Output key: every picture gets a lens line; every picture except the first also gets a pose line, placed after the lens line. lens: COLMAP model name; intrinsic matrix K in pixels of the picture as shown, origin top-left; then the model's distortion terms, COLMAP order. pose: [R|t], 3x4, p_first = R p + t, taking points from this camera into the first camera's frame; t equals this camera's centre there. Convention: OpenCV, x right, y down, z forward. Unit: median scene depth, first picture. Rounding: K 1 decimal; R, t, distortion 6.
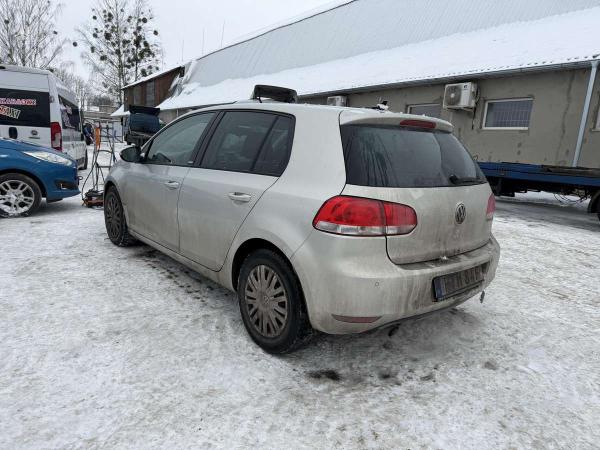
lens RADIAL K [[443.7, 0, 300.0], [0, 443.7, 225.0], [0, 0, 1]] dist [-0.001068, -0.002076]
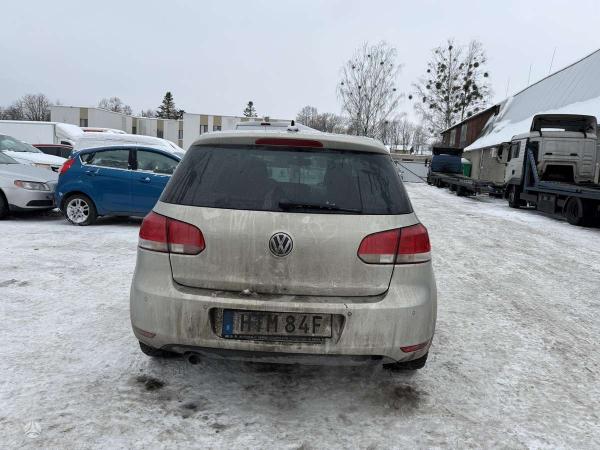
lens RADIAL K [[445.6, 0, 308.4], [0, 445.6, 223.9], [0, 0, 1]] dist [0.001423, -0.007646]
pose [[0.711837, 0.060419, -0.699741, 0.125068], [-0.129088, 0.990575, -0.045789, -0.003888], [0.690380, 0.122922, 0.712928, 0.056098]]
